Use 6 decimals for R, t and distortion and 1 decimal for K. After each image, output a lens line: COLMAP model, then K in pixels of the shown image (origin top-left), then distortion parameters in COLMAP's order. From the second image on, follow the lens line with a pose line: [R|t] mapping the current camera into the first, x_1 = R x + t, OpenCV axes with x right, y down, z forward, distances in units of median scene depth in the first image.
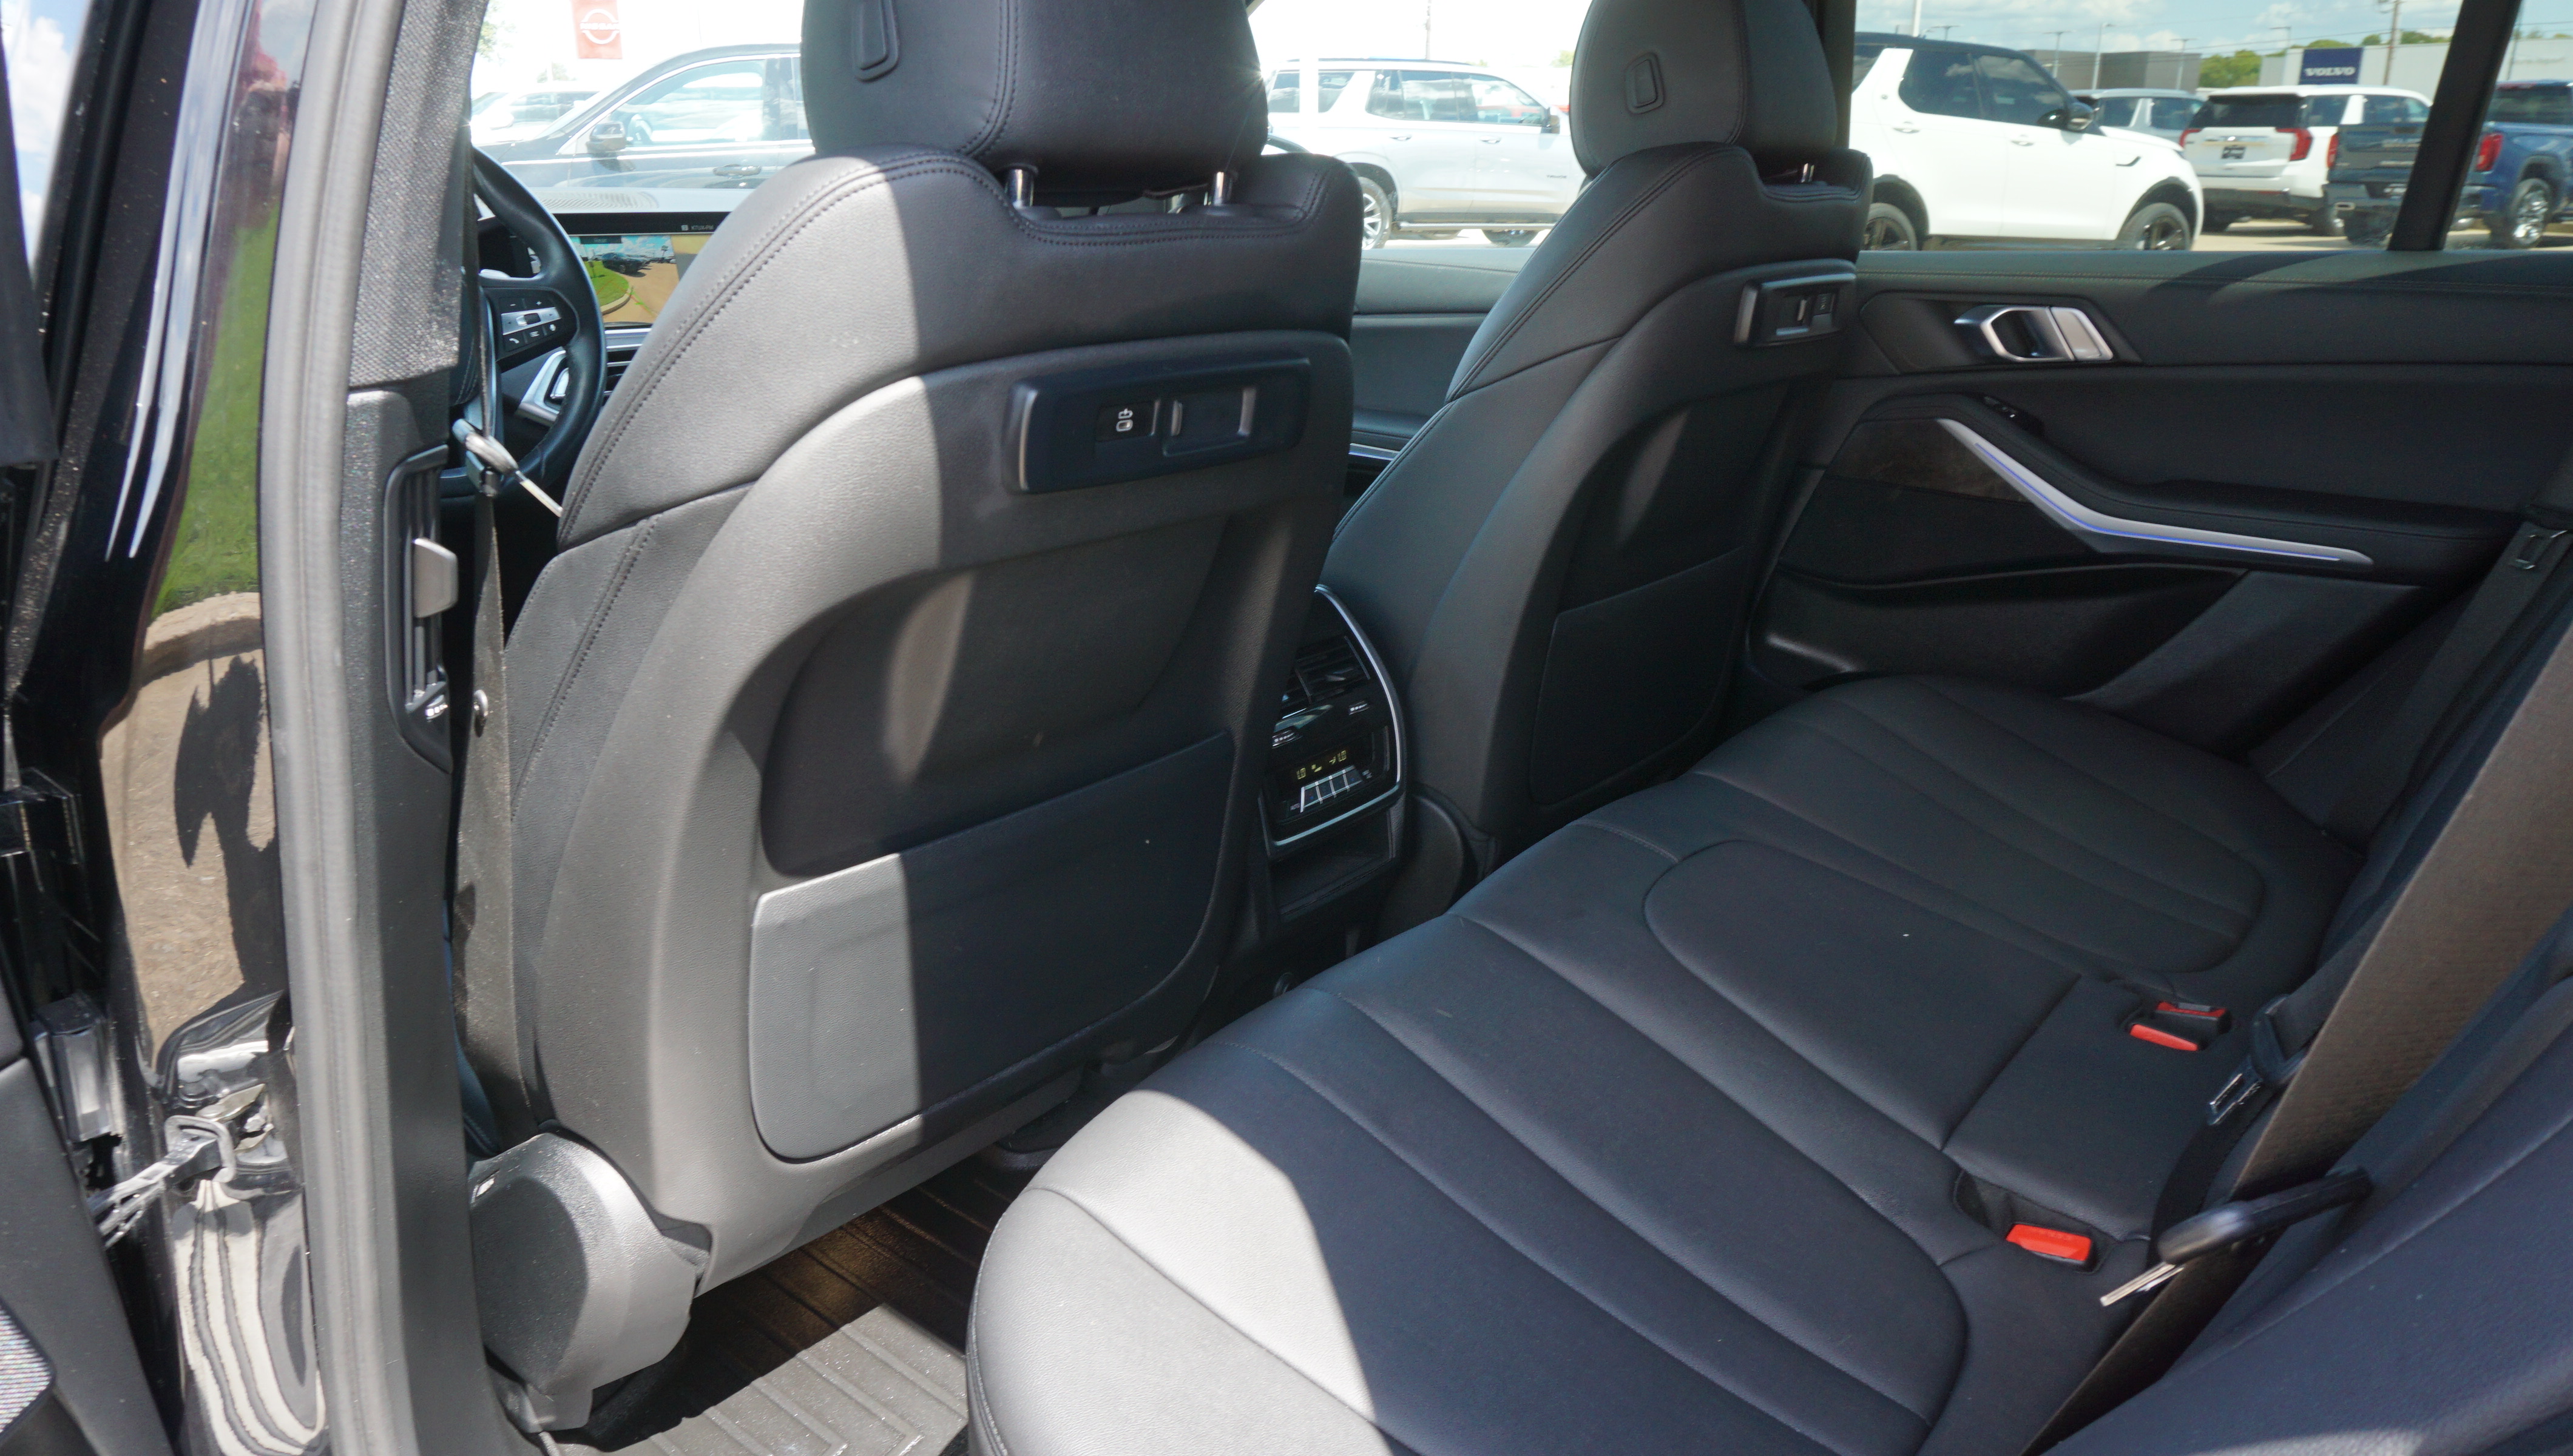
lens RADIAL K [[1730.8, 0, 1296.9], [0, 1730.8, 735.6], [0, 0, 1]] dist [-0.049018, 0.040137]
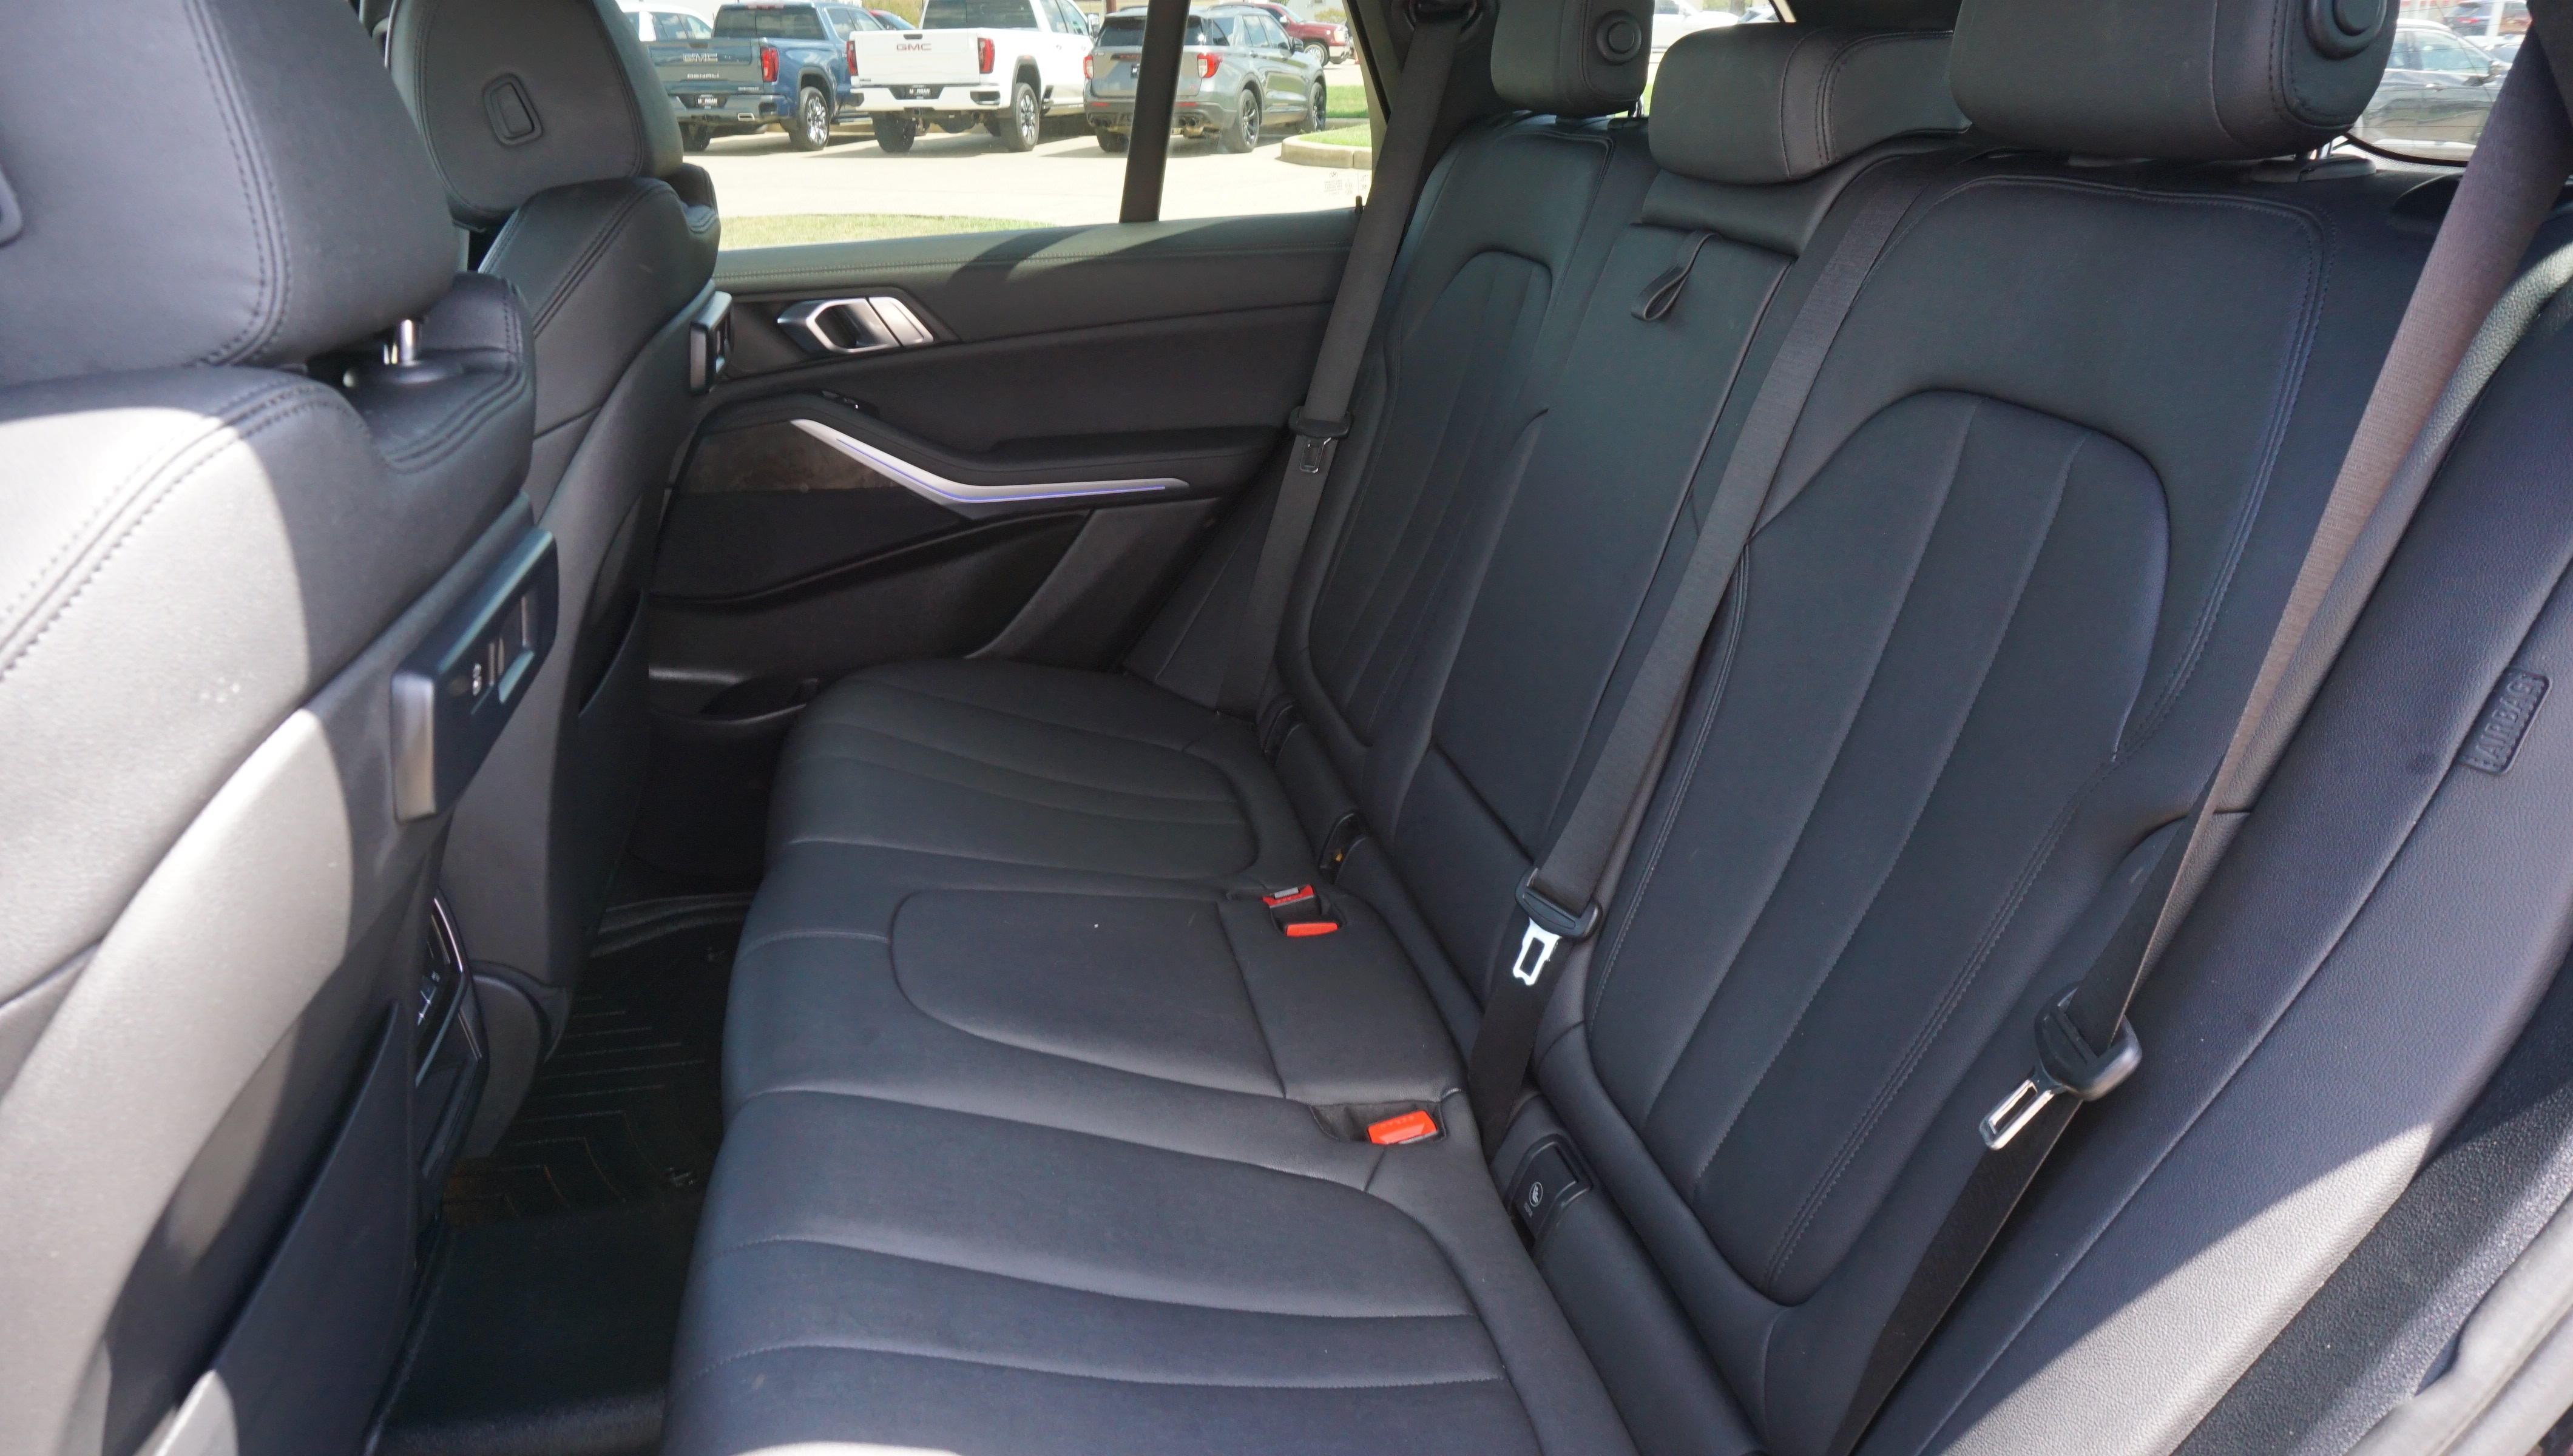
lens RADIAL K [[1730.8, 0, 1284.5], [0, 1730.8, 727.4], [0, 0, 1]] dist [-0.049018, 0.040137]
pose [[0.629932, -0.288390, 0.721122, -0.273186], [0.255902, 0.953725, 0.157870, -0.123863], [-0.733280, 0.085089, 0.674582, 0.163152]]
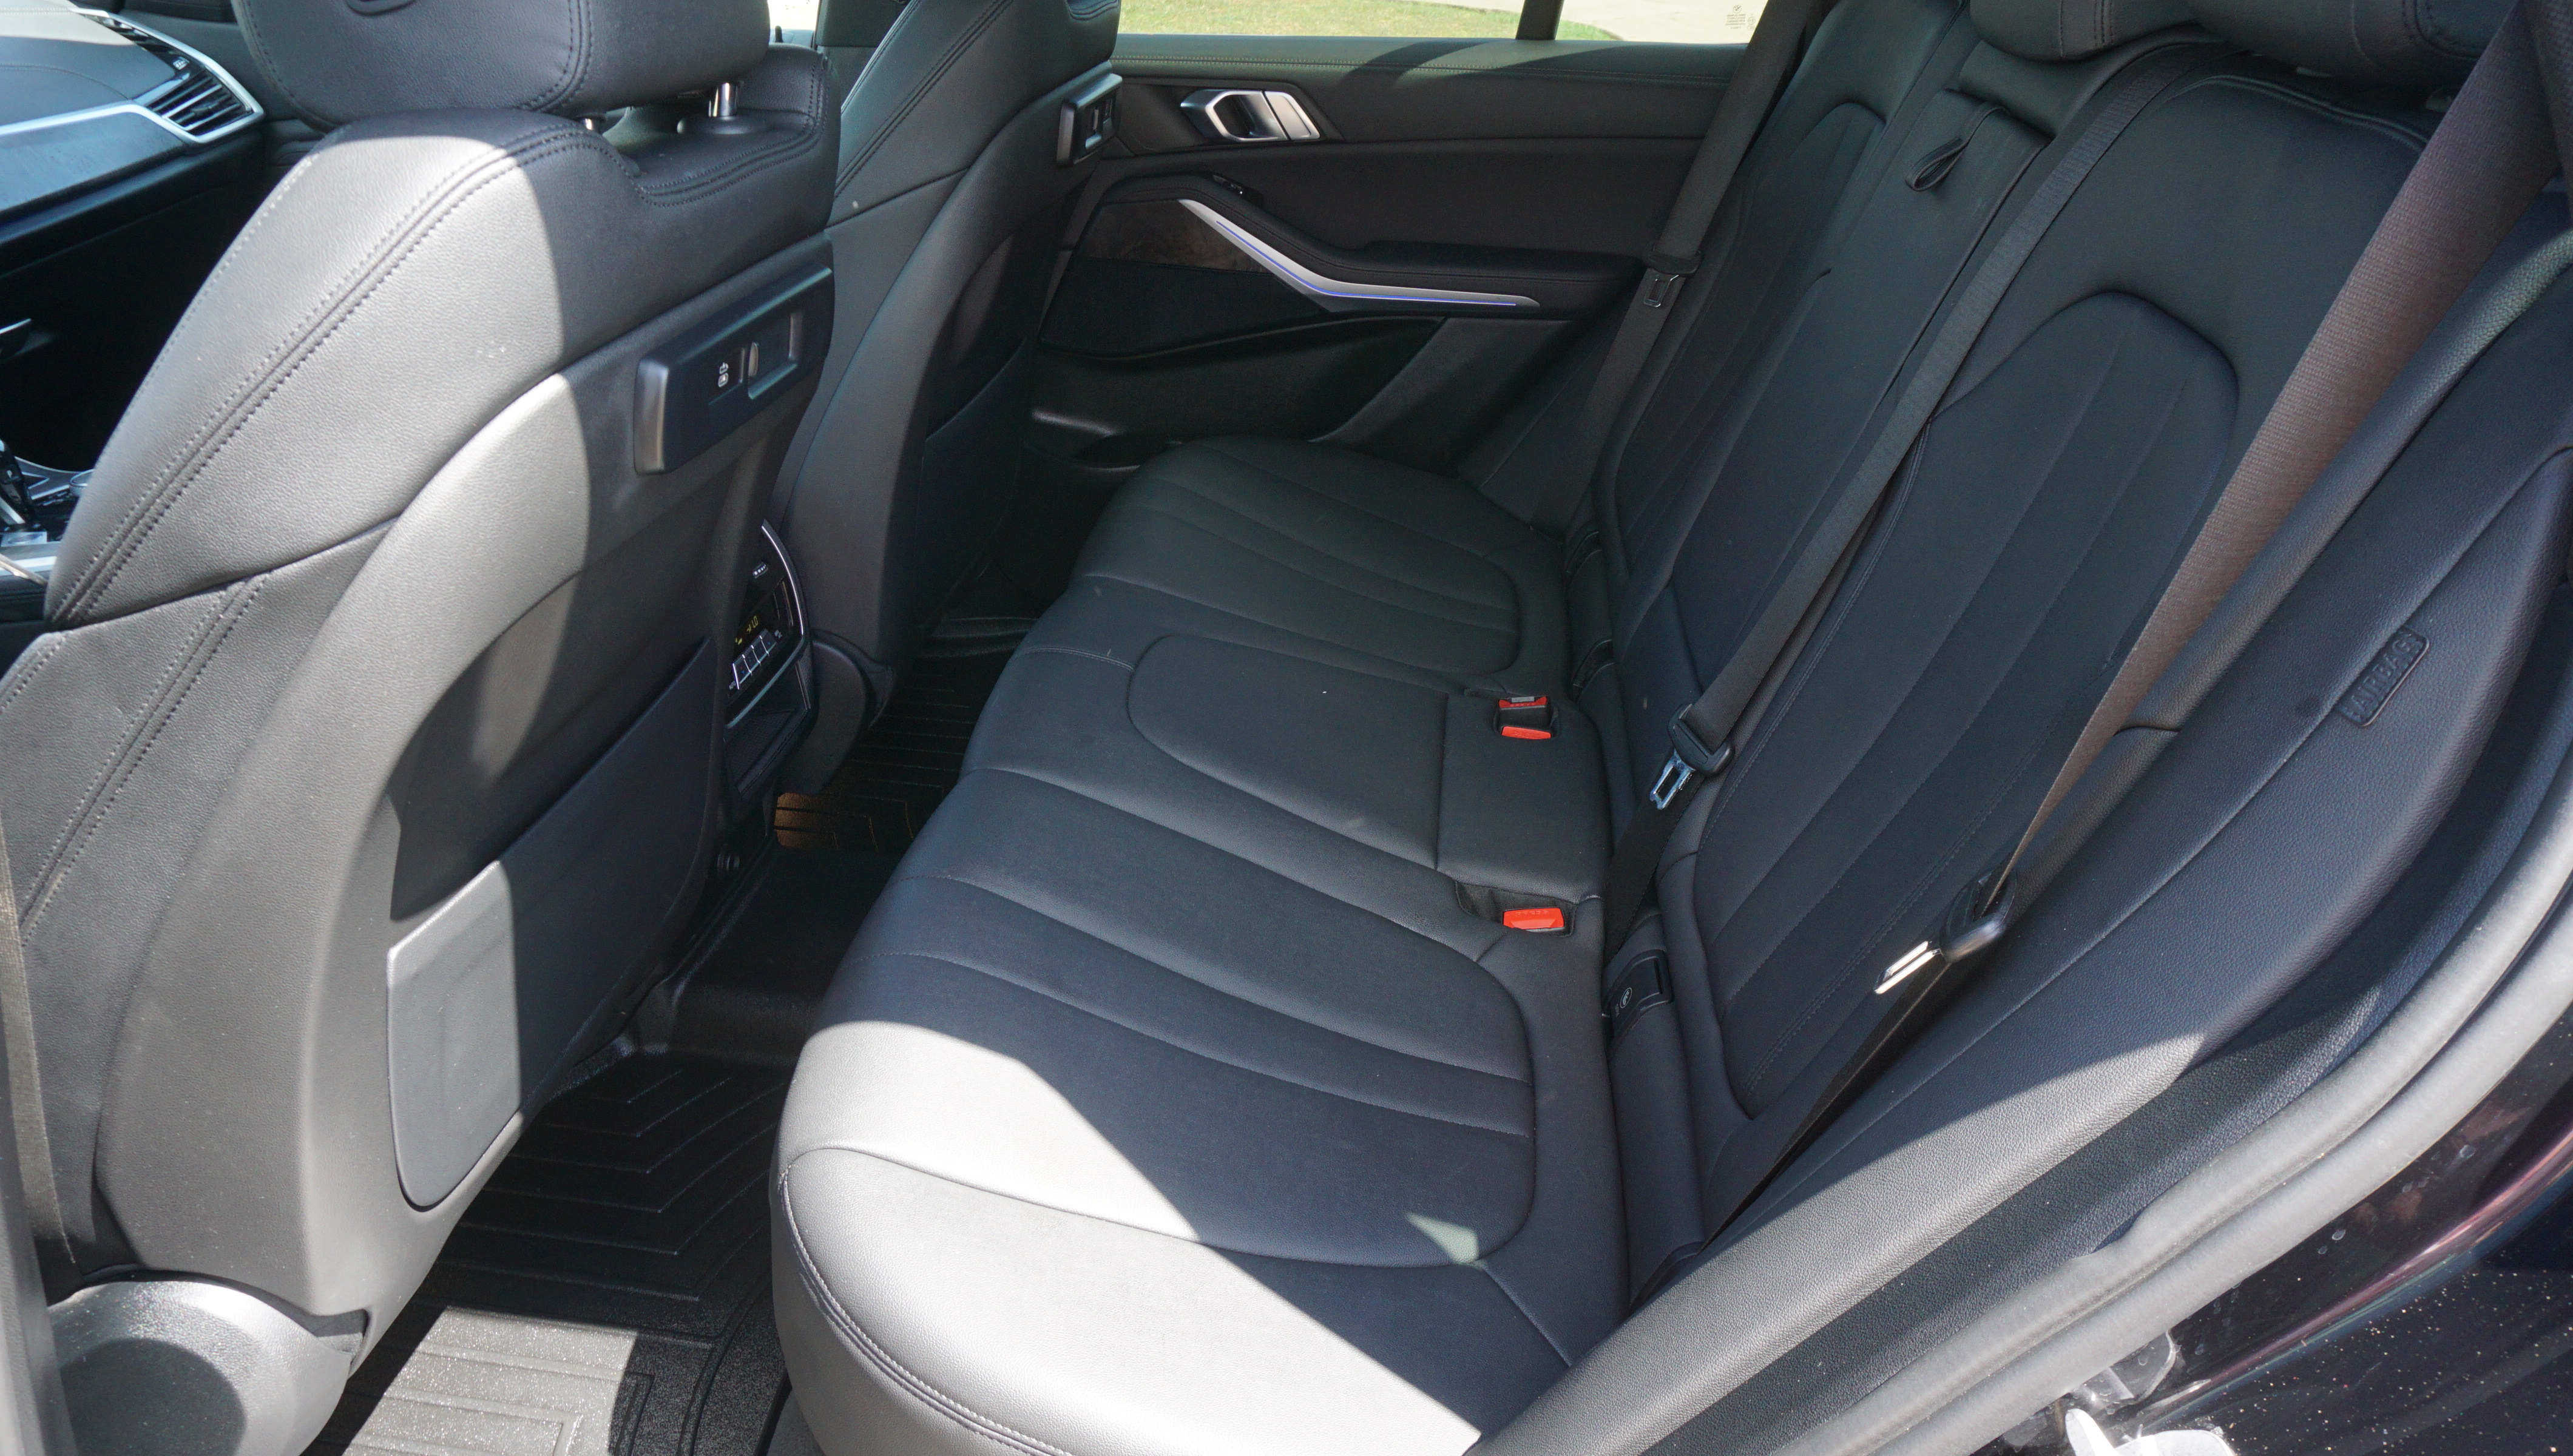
lens RADIAL K [[1730.8, 0, 1286.0], [0, 1730.8, 730.1], [0, 0, 1]] dist [-0.049018, 0.040137]
pose [[0.840015, -0.224259, 0.494047, -0.228963], [0.135814, 0.968502, 0.208705, -0.096880], [-0.525290, -0.108217, 0.844014, 0.011795]]
